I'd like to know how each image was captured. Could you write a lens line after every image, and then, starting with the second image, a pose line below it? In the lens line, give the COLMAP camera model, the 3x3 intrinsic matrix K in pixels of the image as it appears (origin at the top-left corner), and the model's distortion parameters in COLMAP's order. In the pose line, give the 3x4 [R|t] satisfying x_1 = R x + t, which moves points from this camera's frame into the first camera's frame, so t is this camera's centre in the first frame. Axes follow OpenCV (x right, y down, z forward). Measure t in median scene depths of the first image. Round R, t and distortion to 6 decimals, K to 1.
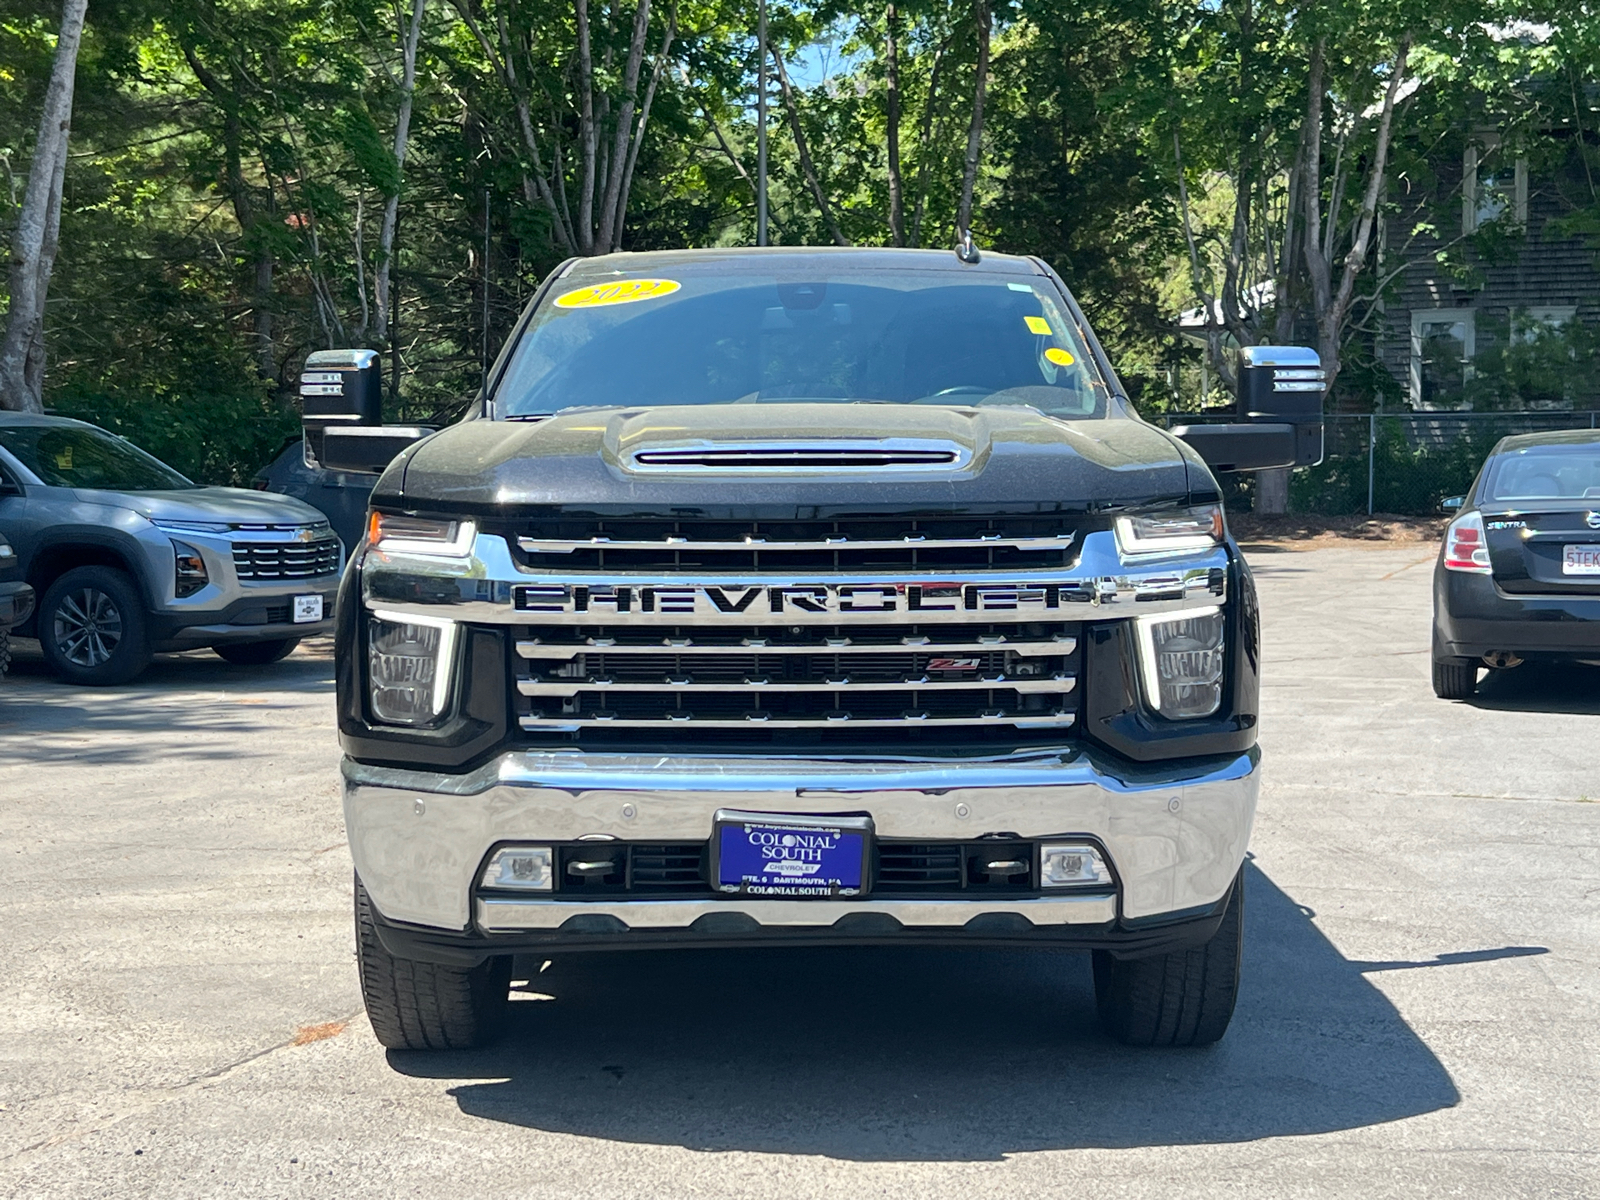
lens RADIAL K [[2571.8, 0, 817.9], [0, 2571.8, 598.7], [0, 0, 1]] dist [0.105414, -0.272255]
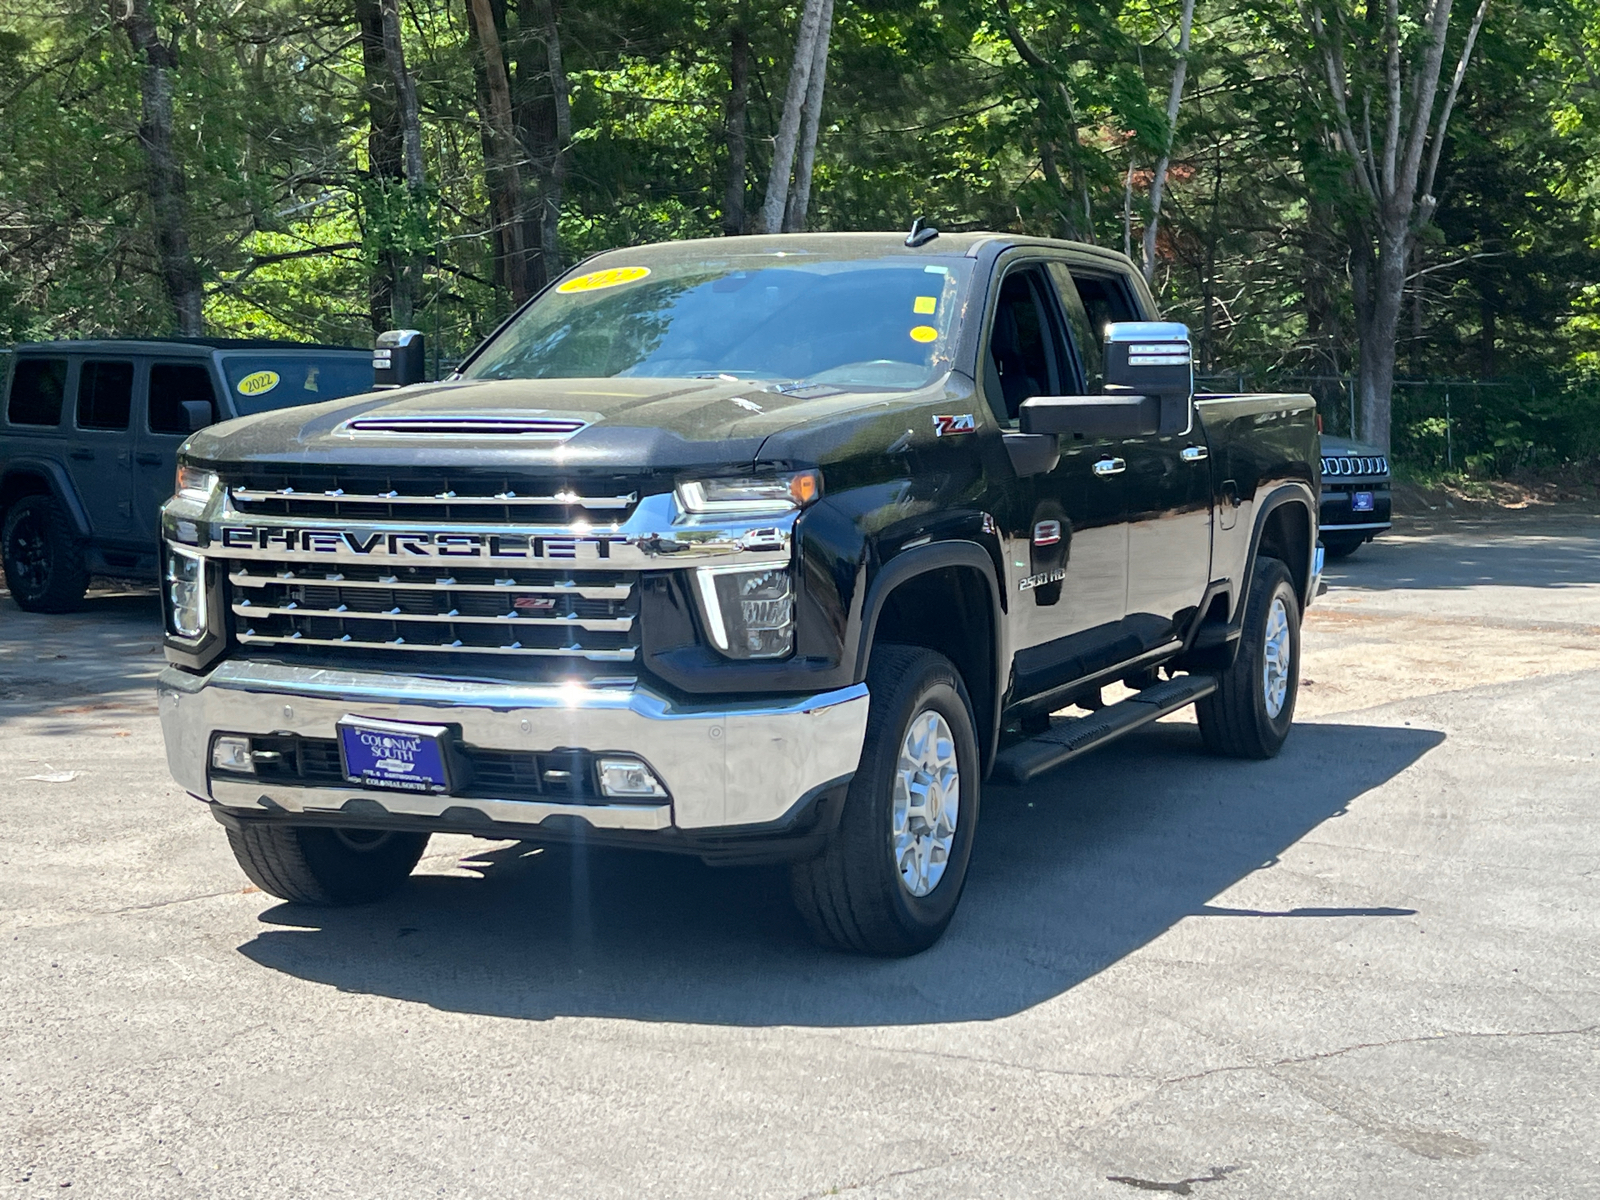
lens RADIAL K [[2571.8, 0, 817.9], [0, 2571.8, 598.7], [0, 0, 1]] dist [0.105414, -0.272255]
pose [[0.917787, 0.035576, -0.395477, 0.618150], [-0.027493, 0.999281, 0.026089, -0.010657], [0.396121, -0.013072, 0.918105, -0.035105]]
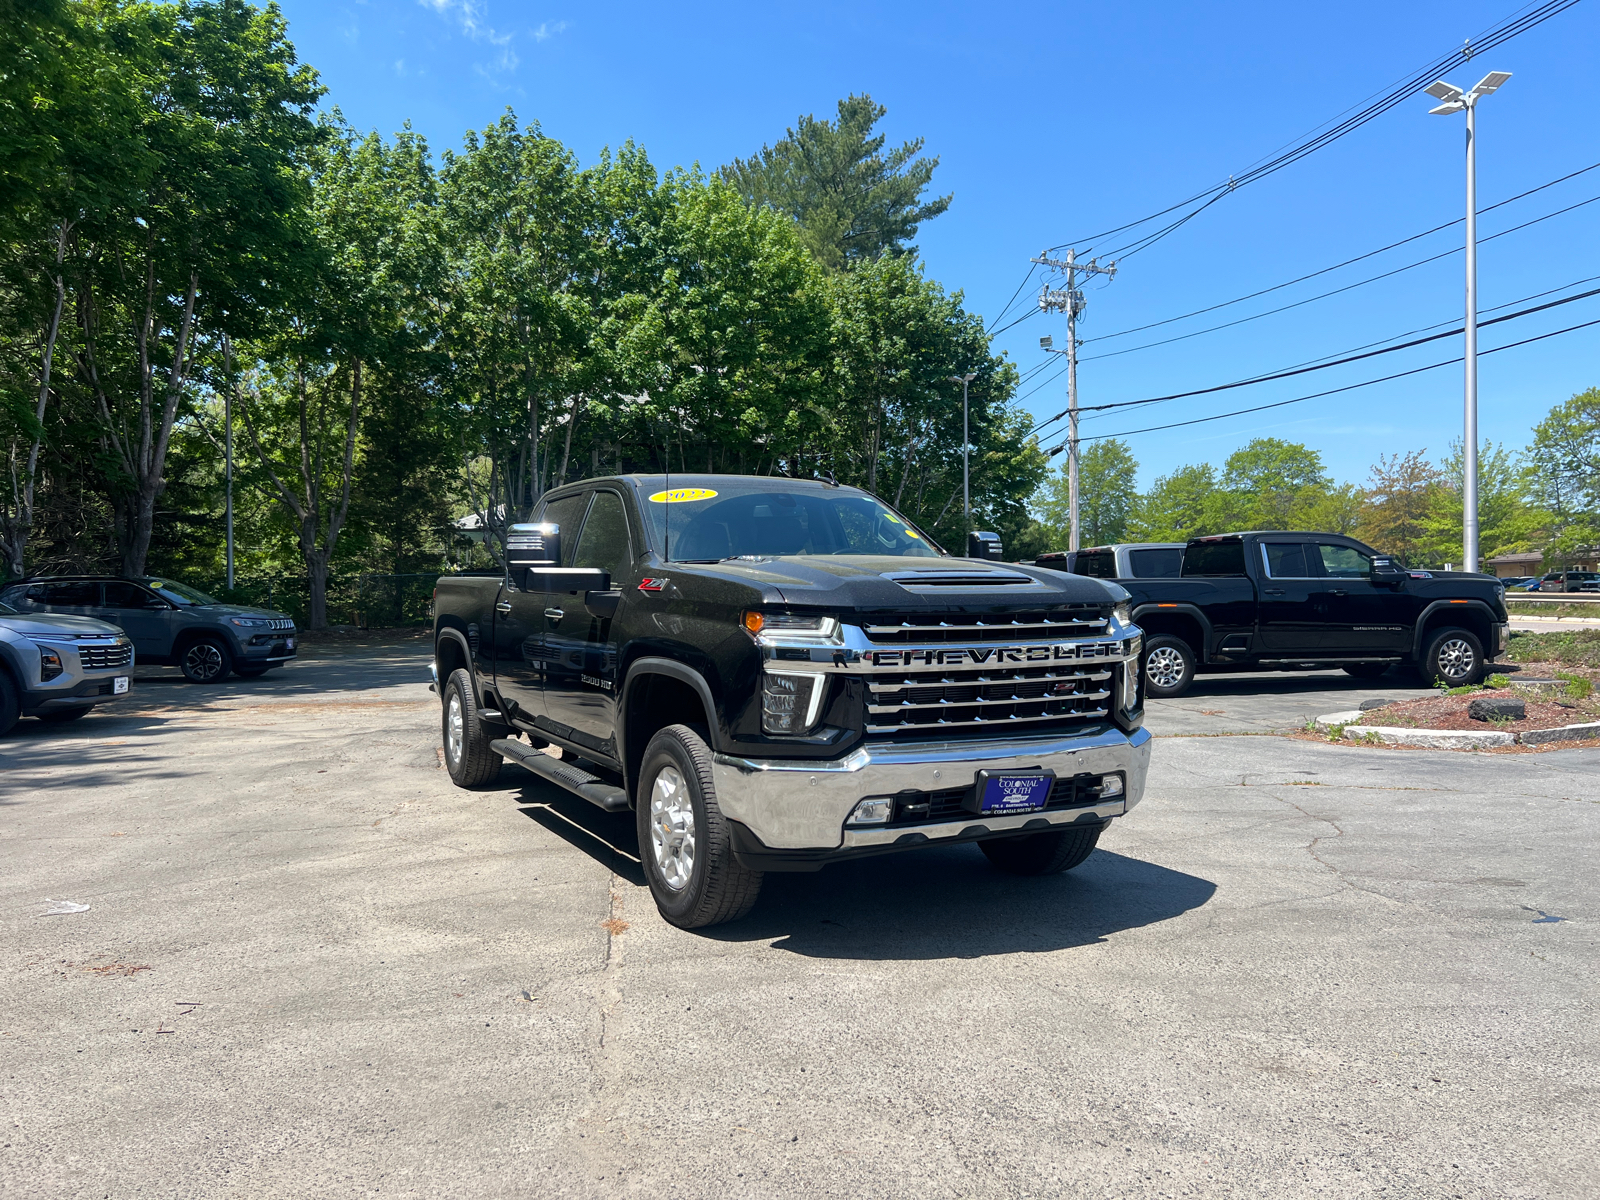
lens RADIAL K [[1224.6, 0, 810.1], [0, 1224.6, 599.5], [0, 0, 1]] dist [0.043071, -0.050296]
pose [[0.878308, -0.007935, 0.478029, -0.538735], [0.032828, 0.998503, -0.043743, -0.005588], [-0.476967, 0.054112, 0.877254, 0.265194]]
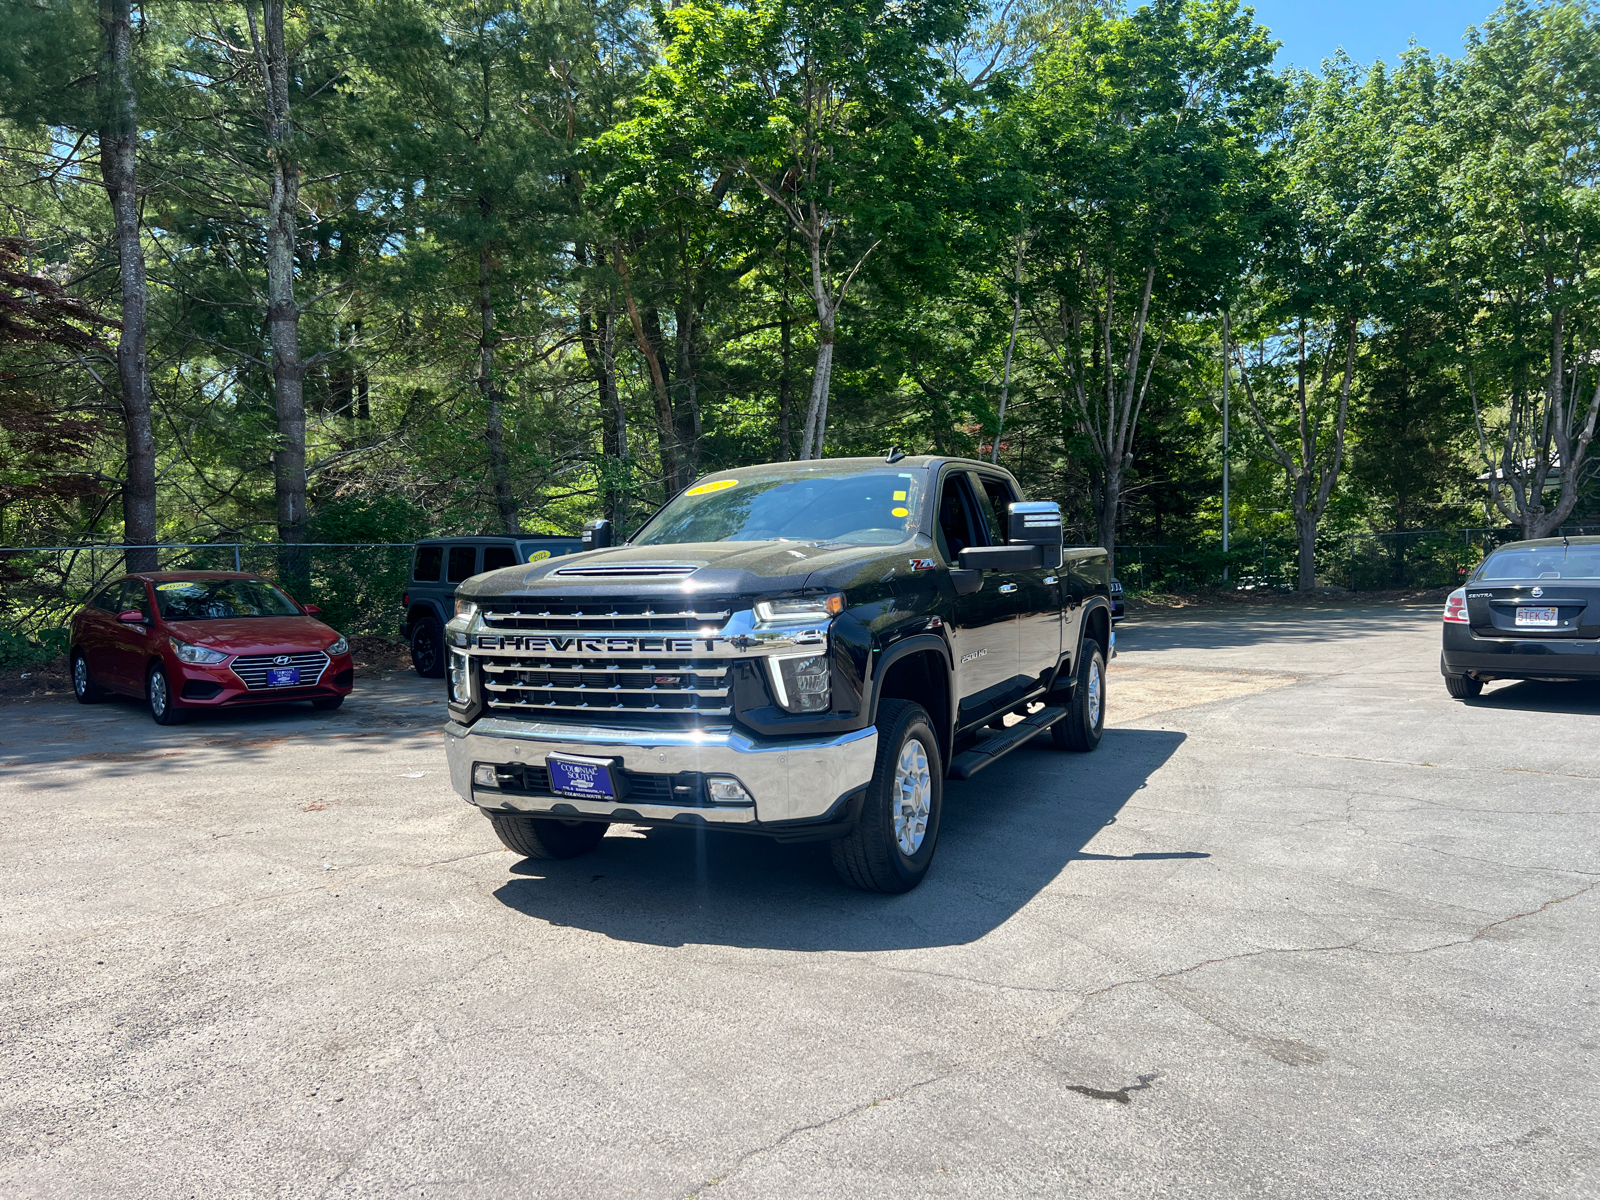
lens RADIAL K [[1225.5, 0, 786.7], [0, 1225.5, 596.0], [0, 0, 1]] dist [0.055505, -0.071513]
pose [[0.905113, -0.003805, -0.425153, 0.497223], [-0.006905, 0.999696, -0.023648, -0.015029], [0.425114, 0.024340, 0.904812, 0.212138]]
